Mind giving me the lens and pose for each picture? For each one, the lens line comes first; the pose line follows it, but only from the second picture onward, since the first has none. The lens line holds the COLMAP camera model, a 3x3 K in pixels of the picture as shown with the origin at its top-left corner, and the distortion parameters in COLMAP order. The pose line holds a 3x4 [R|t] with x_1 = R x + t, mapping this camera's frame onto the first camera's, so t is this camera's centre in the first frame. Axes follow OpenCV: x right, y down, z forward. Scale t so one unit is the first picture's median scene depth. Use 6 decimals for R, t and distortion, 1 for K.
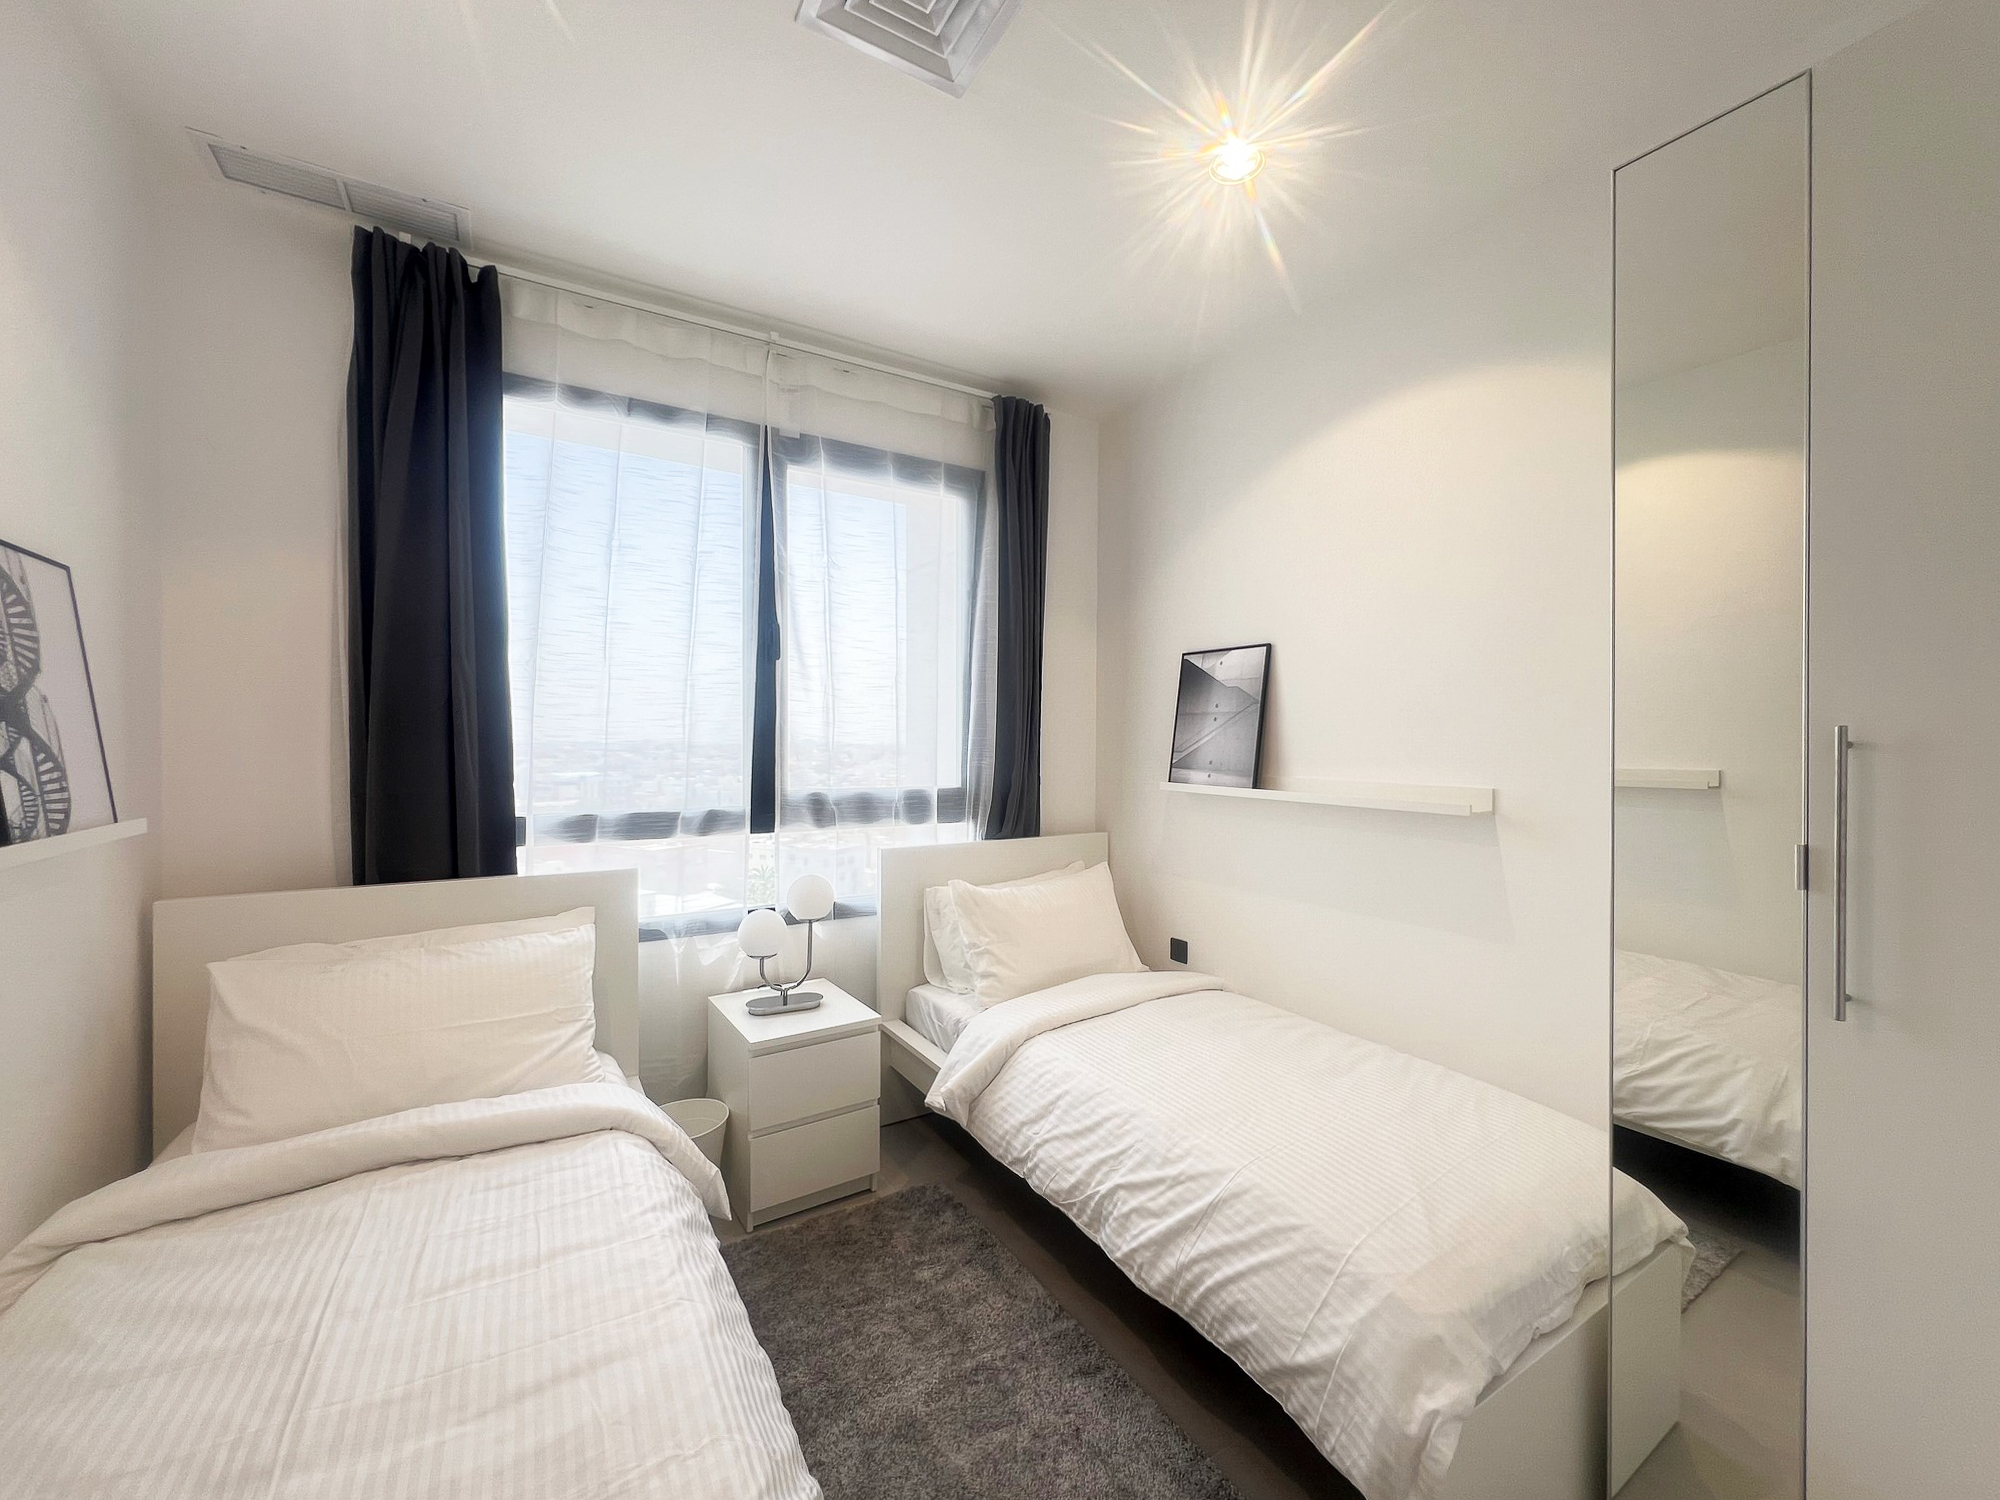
lens RADIAL K [[796.9, 0, 1000.0], [0, 796.9, 750.0], [0, 0, 1]] dist [0.000223, -0.000037]
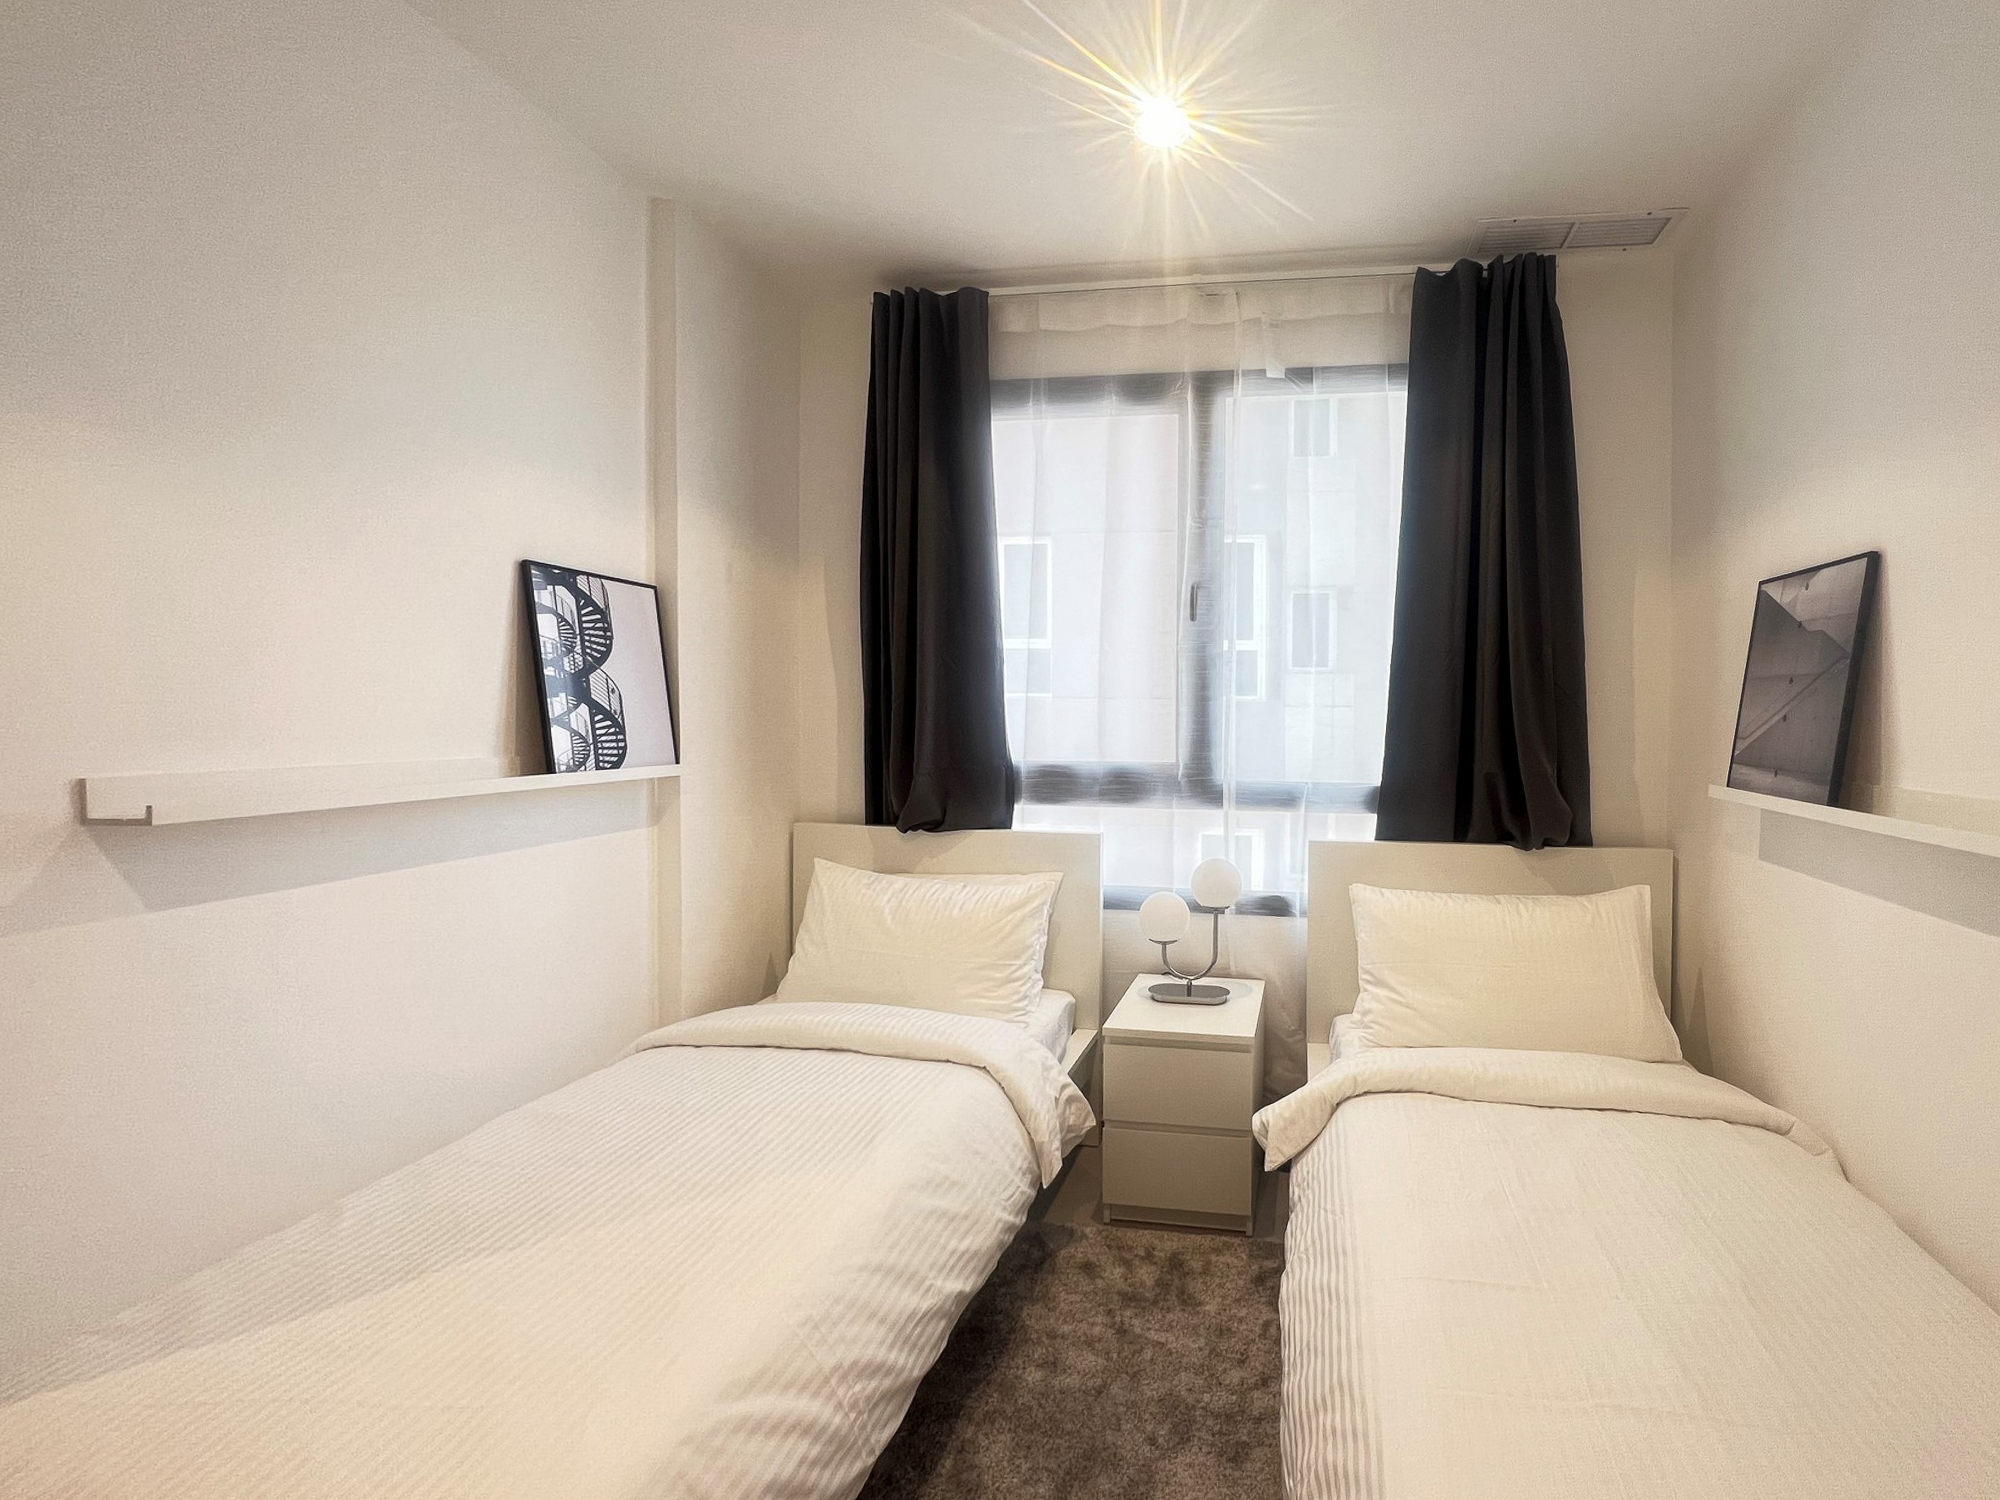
lens RADIAL K [[817.7, 0, 1000.5], [0, 817.7, 735.6], [0, 0, 1]] dist [-0.000430, -0.000050]
pose [[0.798265, 0.028885, -0.601613, 0.132189], [-0.019803, 0.999568, 0.021715, -0.002263], [0.601981, -0.005420, 0.798492, 0.109693]]
